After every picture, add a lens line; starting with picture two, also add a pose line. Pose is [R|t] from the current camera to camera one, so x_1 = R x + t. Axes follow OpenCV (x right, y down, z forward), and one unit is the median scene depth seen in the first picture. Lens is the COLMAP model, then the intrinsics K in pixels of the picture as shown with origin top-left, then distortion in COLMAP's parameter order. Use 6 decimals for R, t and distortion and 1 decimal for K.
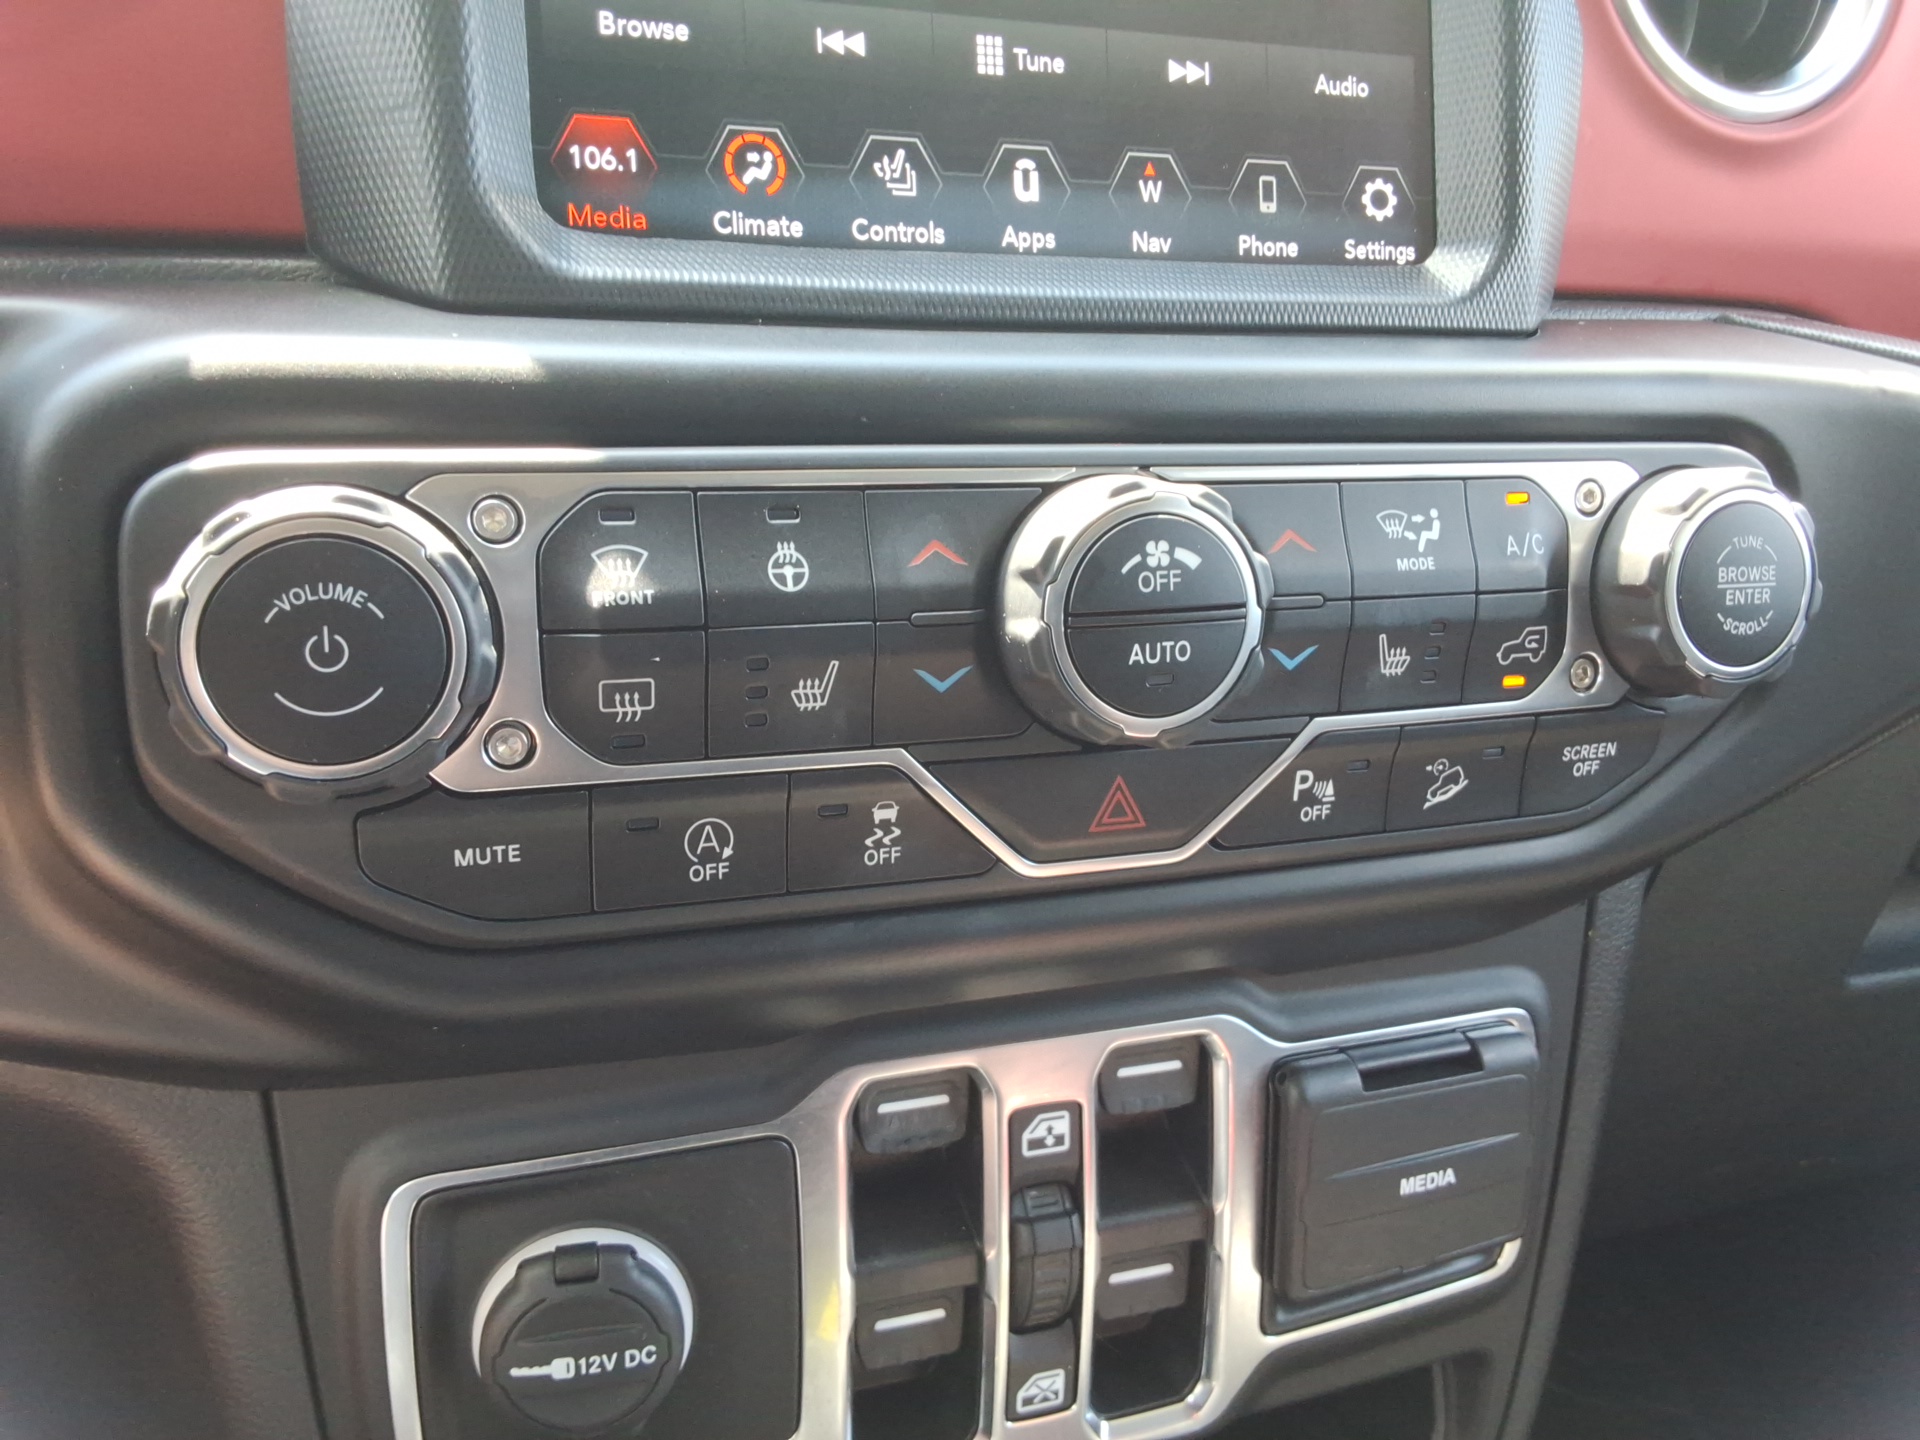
lens RADIAL K [[1601.6, 0, 989.9], [0, 1601.6, 700.8], [0, 0, 1]] dist [0.126283, -0.208536]
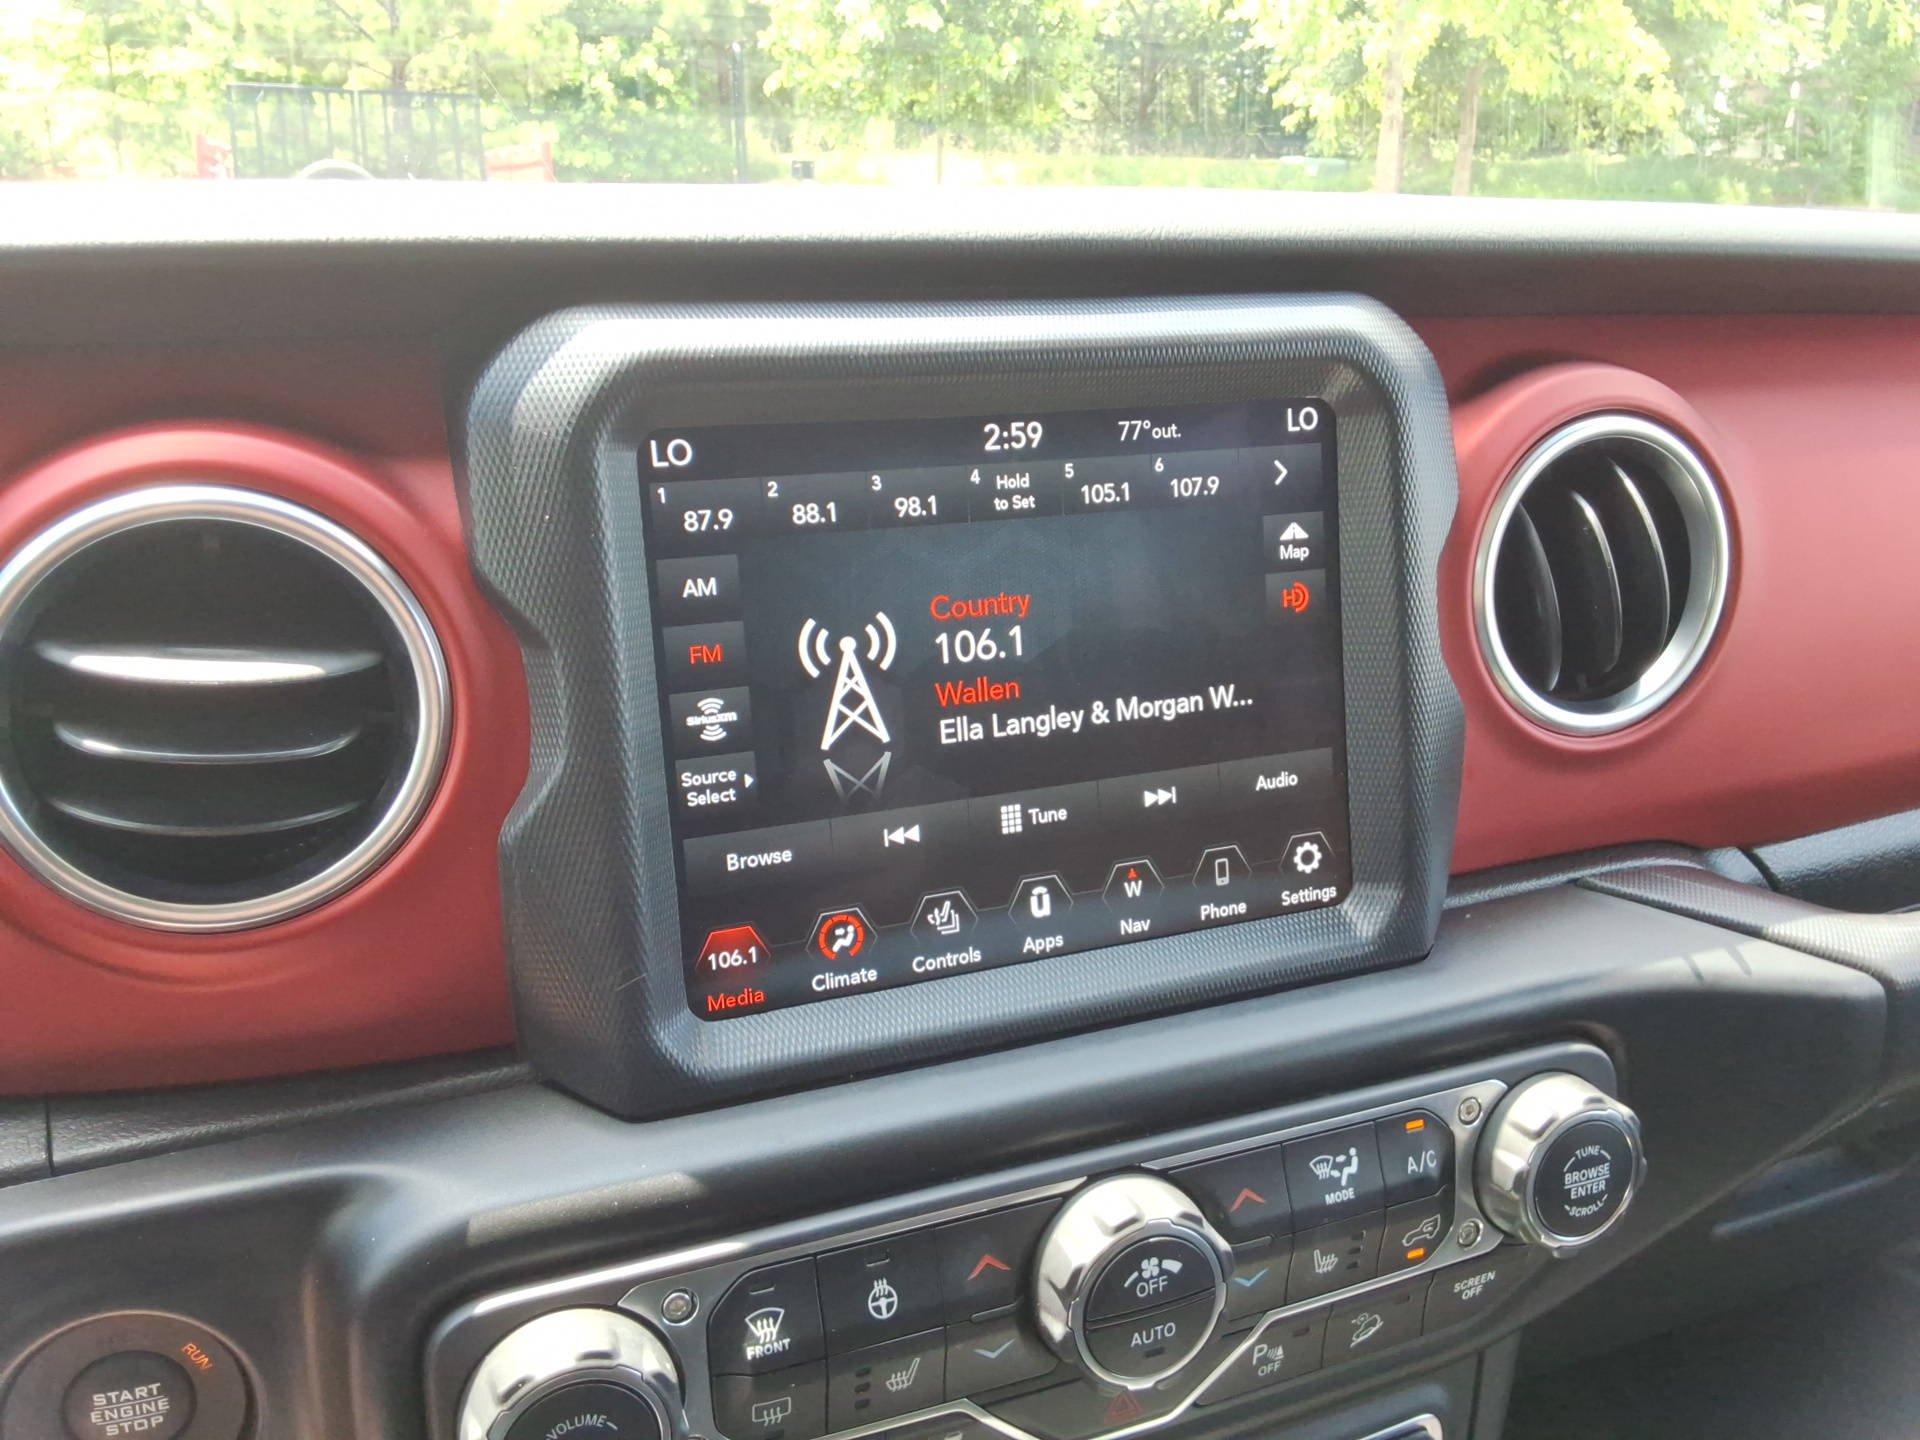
lens RADIAL K [[1549.2, 0, 984.0], [0, 1549.2, 692.2], [0, 0, 1]] dist [0.118845, -0.201570]
pose [[0.999571, -0.026979, 0.011433, -0.035679], [0.026156, 0.997417, 0.066901, -0.613599], [-0.013209, -0.066573, 0.997694, -0.274027]]
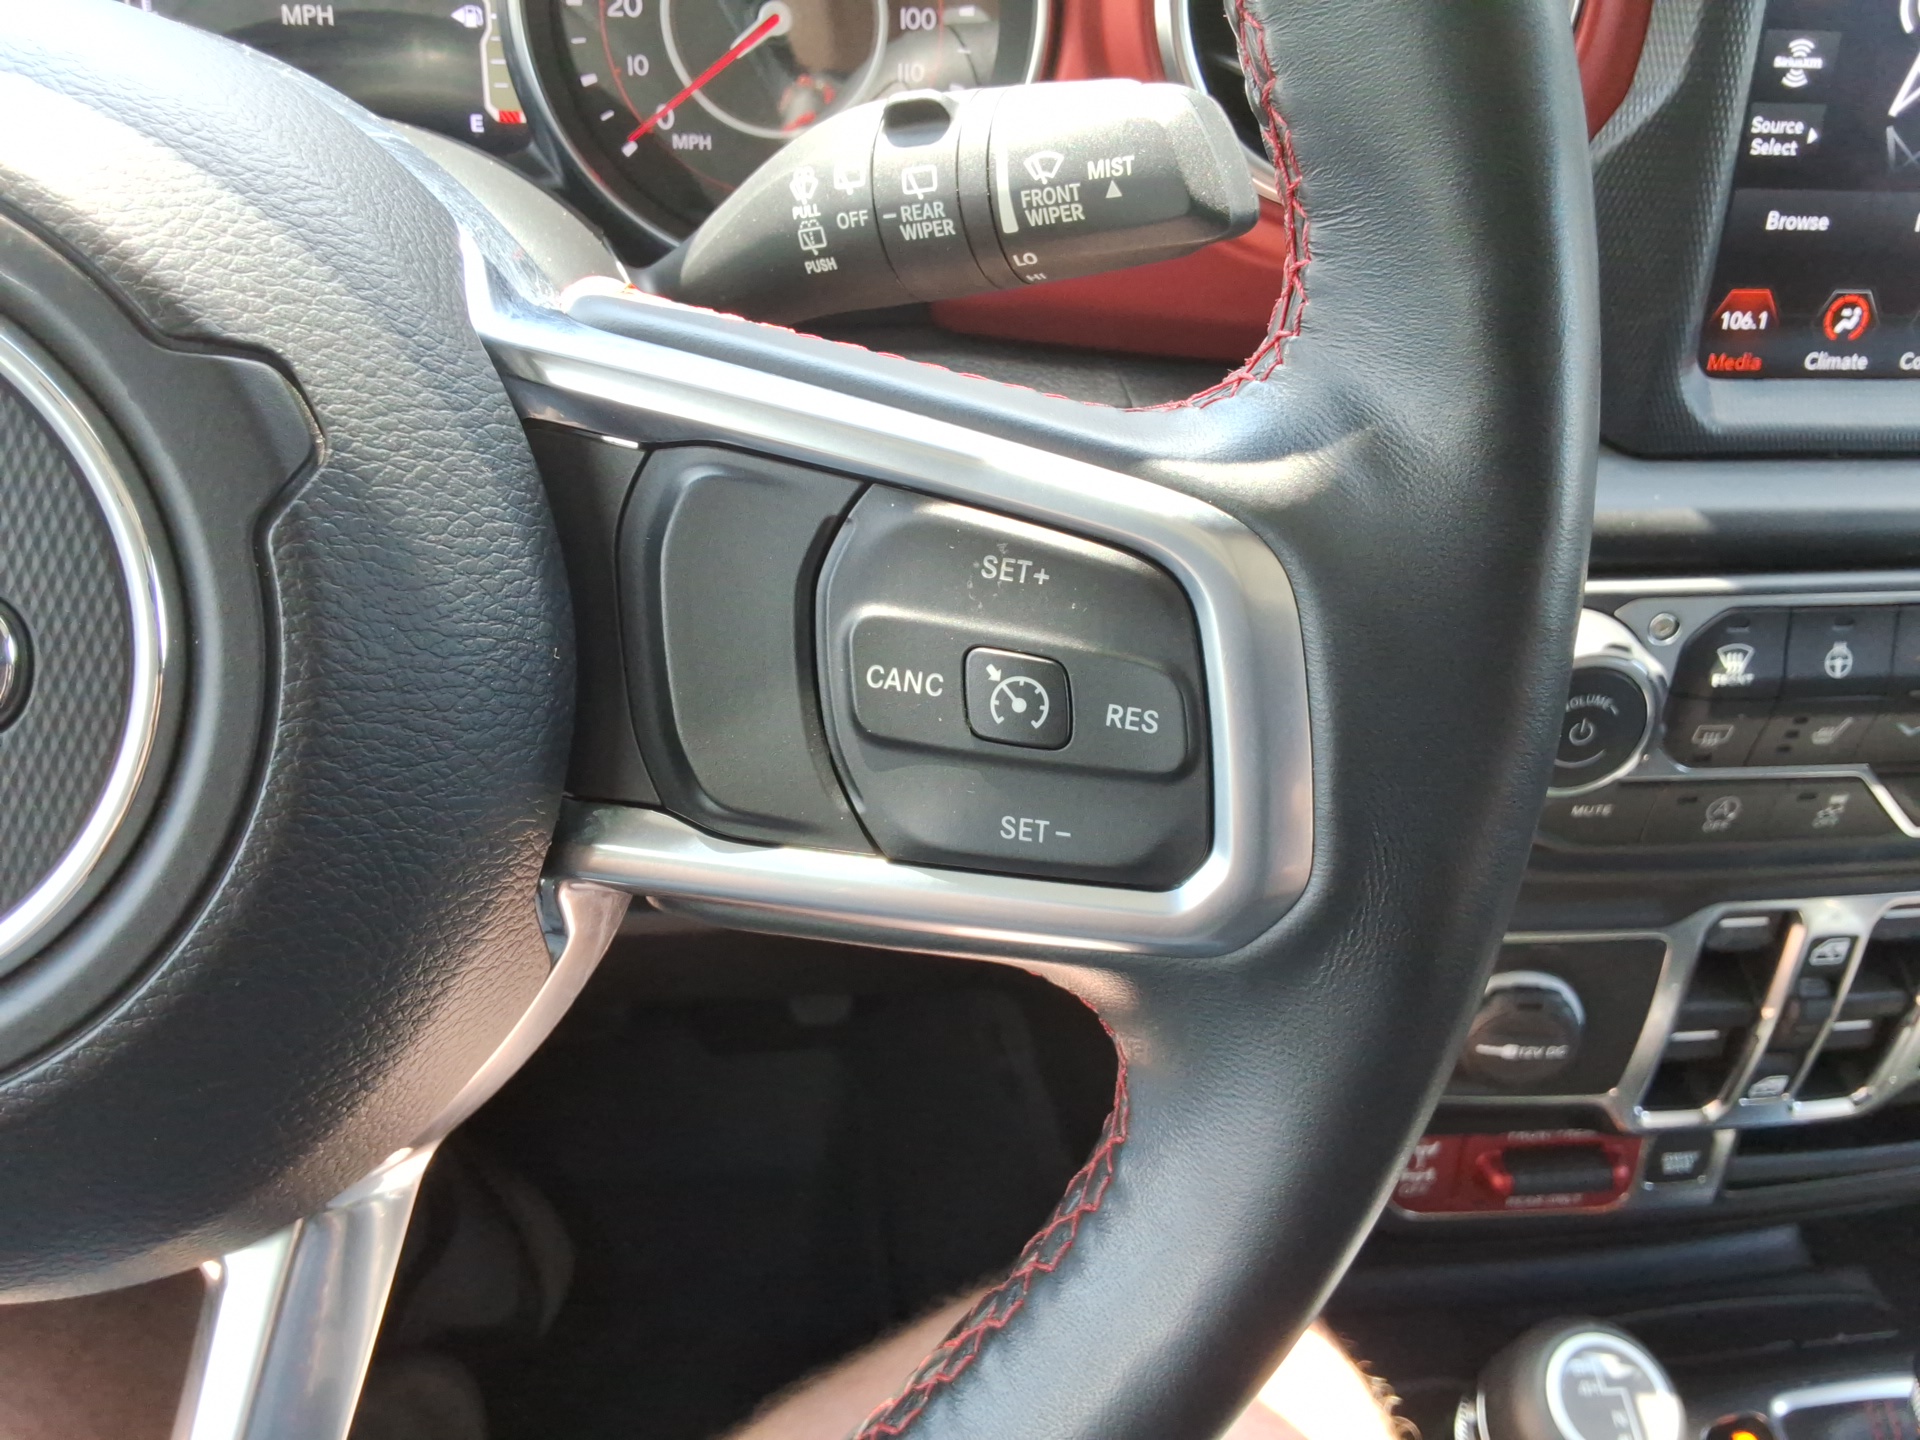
lens RADIAL K [[1574.8, 0, 963.5], [0, 1574.8, 696.5], [0, 0, 1]] dist [0.045750, -0.111331]
pose [[0.971013, 0.152287, -0.184234, -0.557810], [-0.074120, 0.924613, 0.373626, -0.470345], [0.227244, -0.349140, 0.909099, -0.438522]]
